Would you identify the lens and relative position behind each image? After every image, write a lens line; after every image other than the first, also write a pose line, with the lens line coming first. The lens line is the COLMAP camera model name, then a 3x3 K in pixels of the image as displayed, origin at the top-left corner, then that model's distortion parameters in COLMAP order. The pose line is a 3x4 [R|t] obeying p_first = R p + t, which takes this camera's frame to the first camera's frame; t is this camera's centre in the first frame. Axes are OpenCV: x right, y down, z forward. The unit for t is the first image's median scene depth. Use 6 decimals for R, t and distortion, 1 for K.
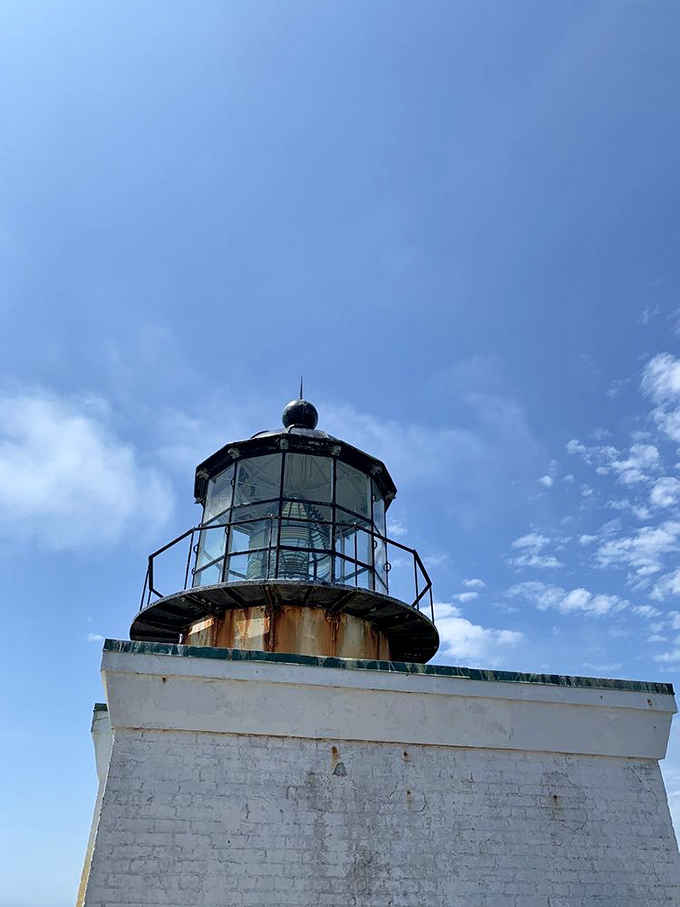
lens RADIAL K [[652.2, 0, 341.0], [0, 652.2, 453.7], [0, 0, 1]] dist [-0.011857, -0.010246]
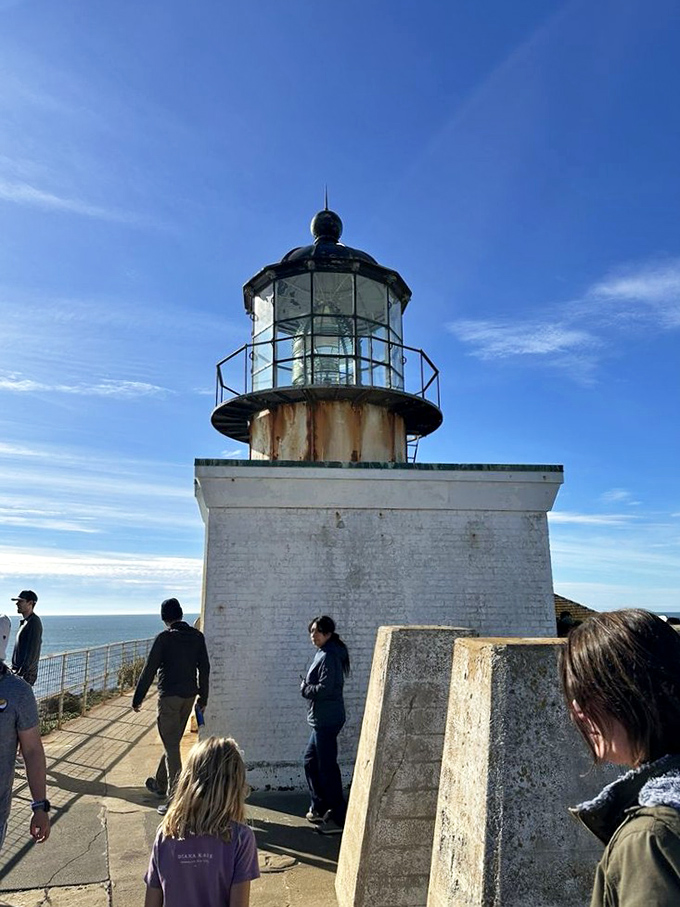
lens RADIAL K [[652.2, 0, 341.0], [0, 652.2, 453.7], [0, 0, 1]] dist [-0.011857, -0.010246]
pose [[0.991832, -0.039414, -0.121310, 0.187685], [0.084272, 0.916411, 0.391265, -0.308581], [0.095749, -0.398292, 0.912247, -0.422934]]
